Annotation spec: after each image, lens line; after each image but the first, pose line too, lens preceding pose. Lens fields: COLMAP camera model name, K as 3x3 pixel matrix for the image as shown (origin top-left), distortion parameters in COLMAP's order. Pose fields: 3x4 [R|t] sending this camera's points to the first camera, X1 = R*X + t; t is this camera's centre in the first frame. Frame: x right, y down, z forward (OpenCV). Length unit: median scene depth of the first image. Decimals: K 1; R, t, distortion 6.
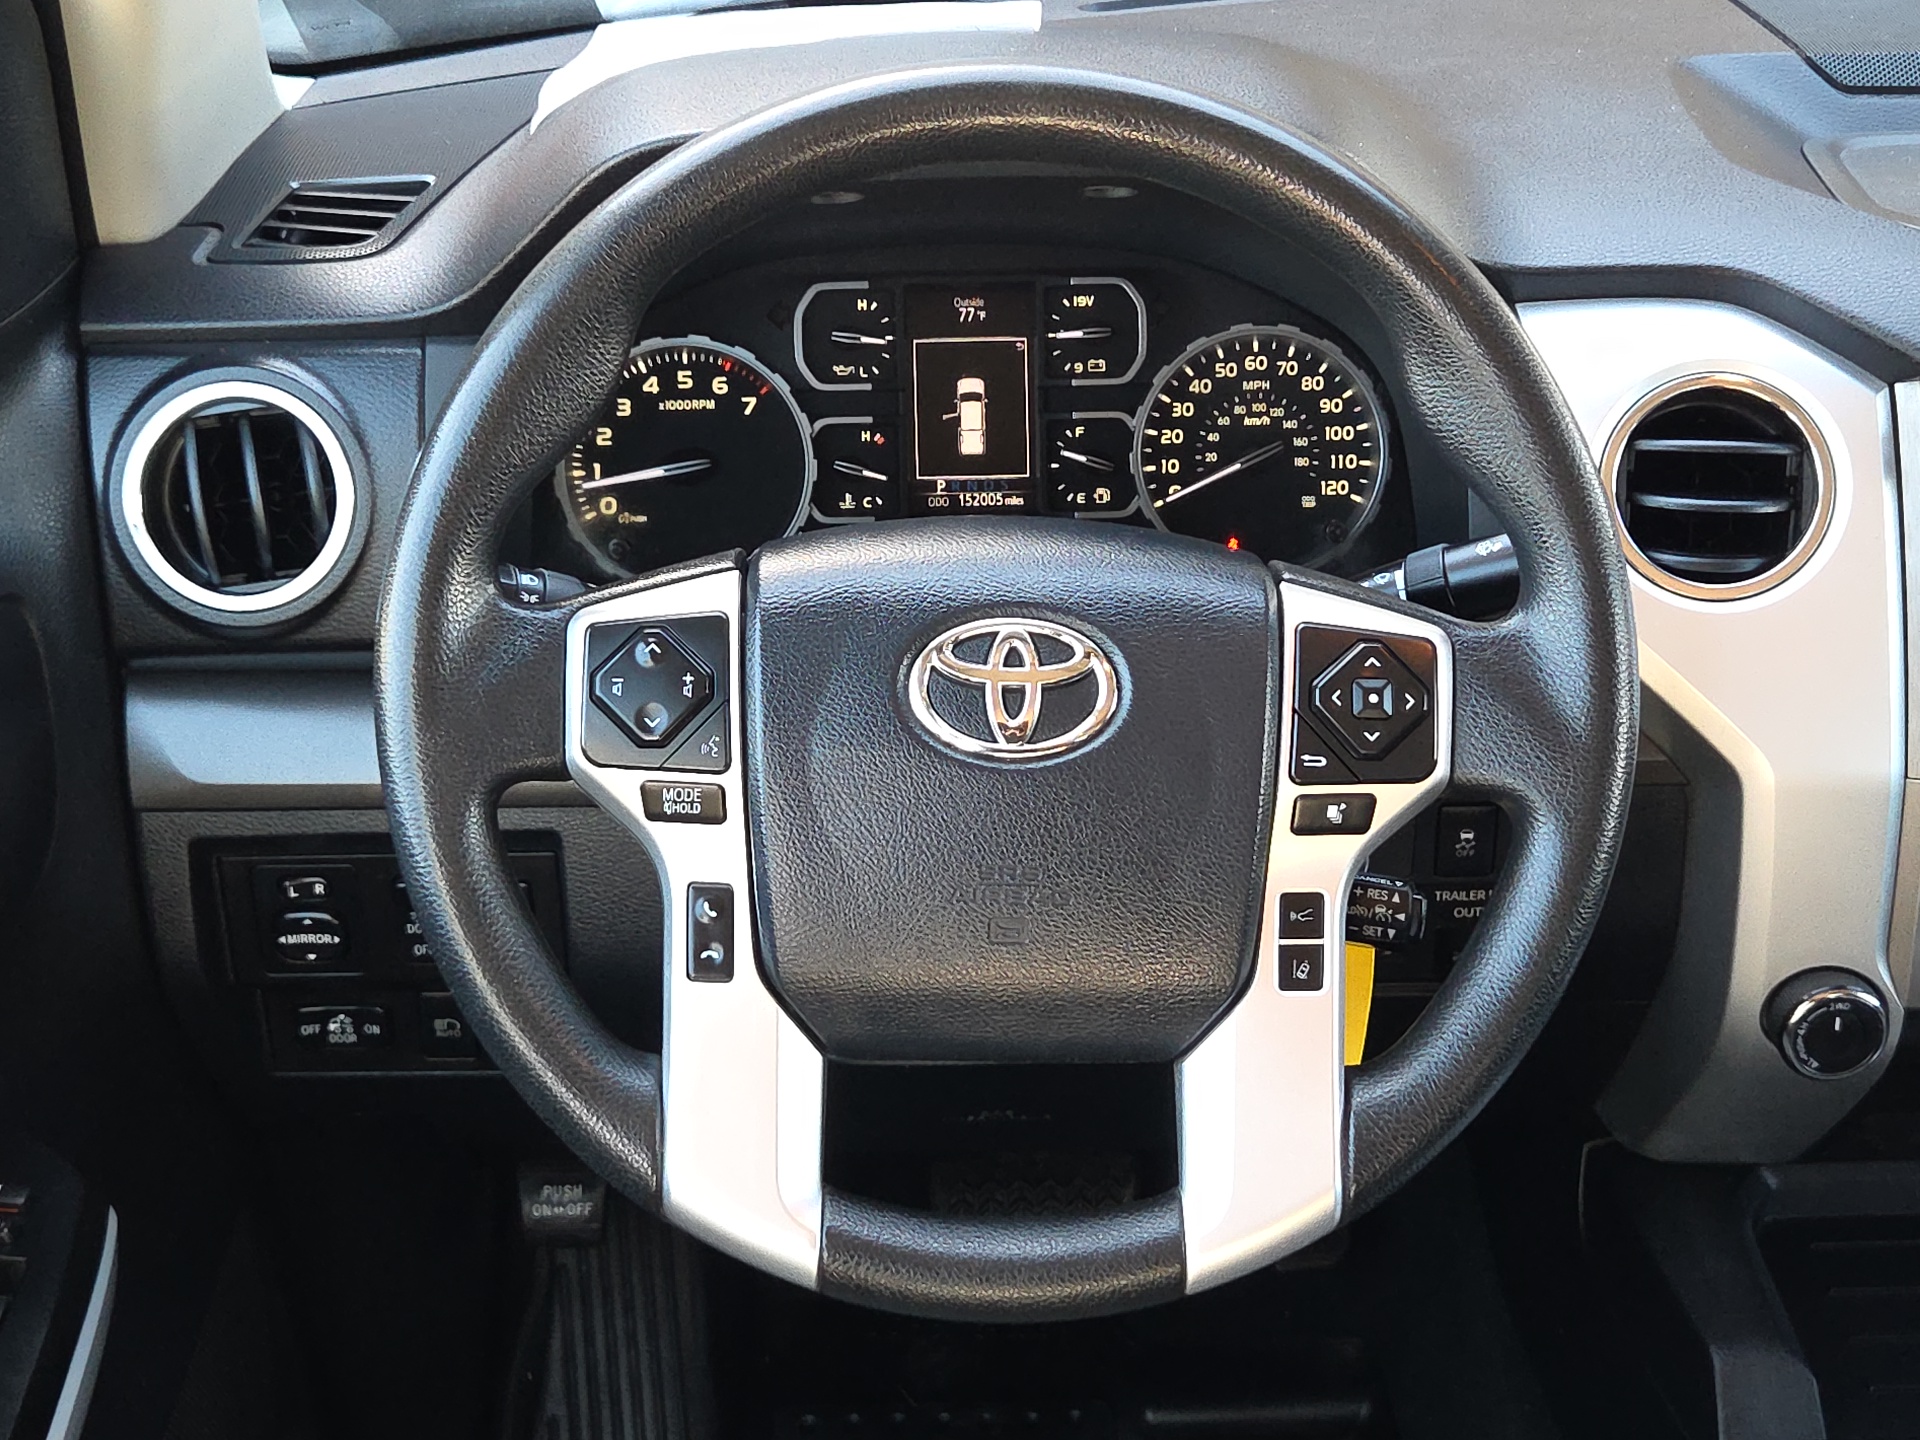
lens RADIAL K [[2696.1, 0, 992.5], [0, 2696.1, 690.2], [0, 0, 1]] dist [0.108161, 0.000000]
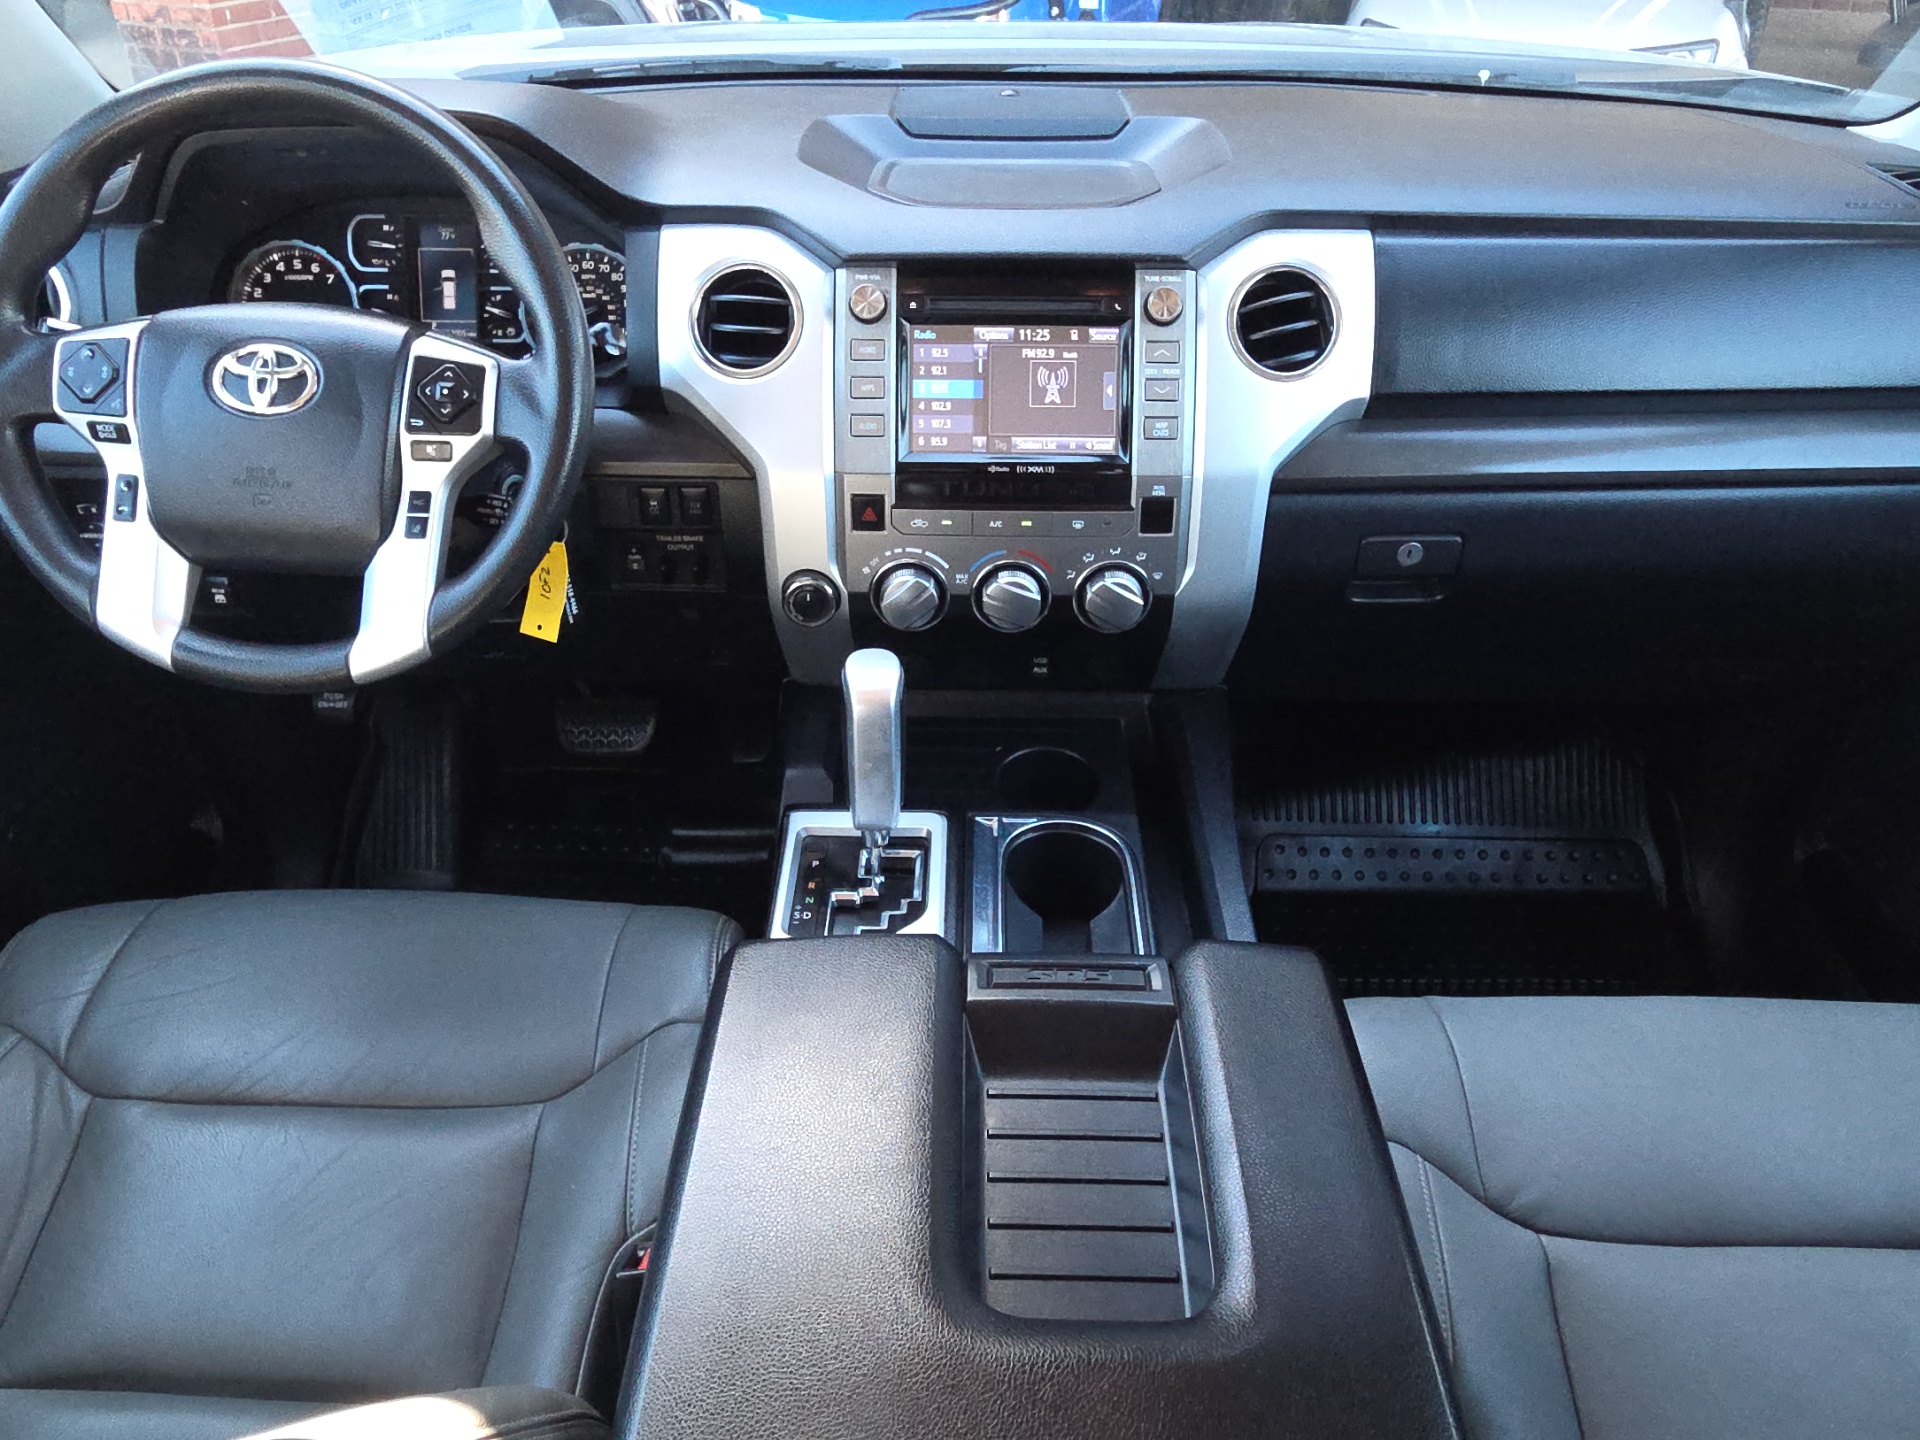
lens RADIAL K [[1400.7, 0, 948.5], [0, 1400.7, 713.3], [0, 0, 1]] dist [-0.000608, 0.006199]
pose [[0.998533, 0.040528, -0.035903, 0.410399], [-0.036578, 0.993845, 0.104562, 0.086537], [0.039920, -0.103095, 0.993870, -0.031057]]
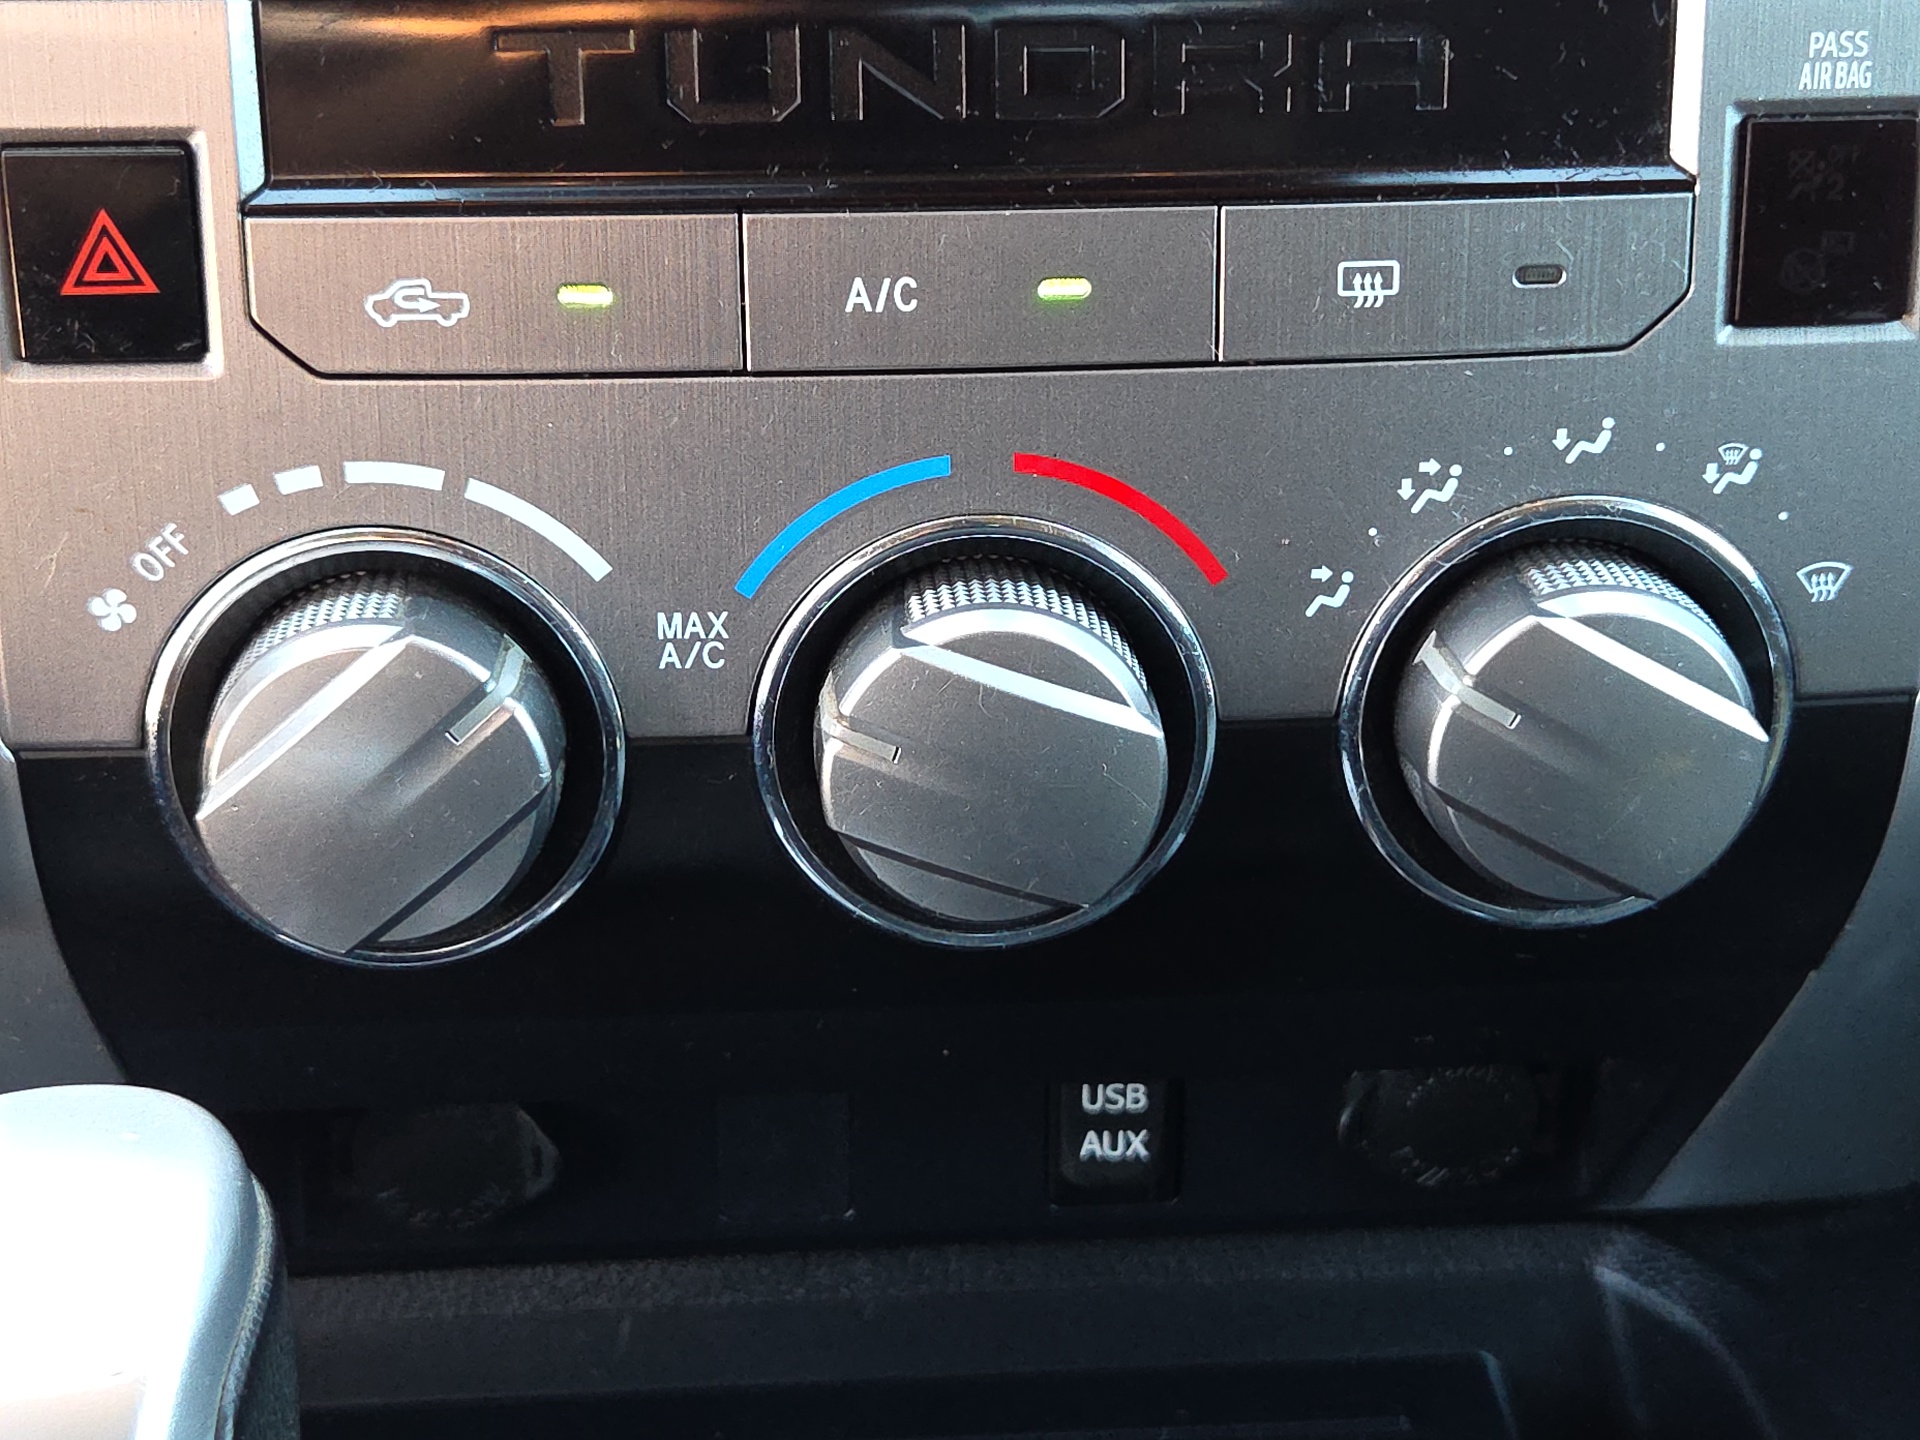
lens RADIAL K [[2595.4, 0, 963.8], [0, 2595.4, 719.9], [0, 0, 1]] dist [0.067947, 0.000000]
pose [[0.999441, -0.003908, 0.033212, 0.402993], [0.006418, 0.997102, -0.075809, 0.126145], [-0.032819, 0.075980, 0.996569, 0.613998]]
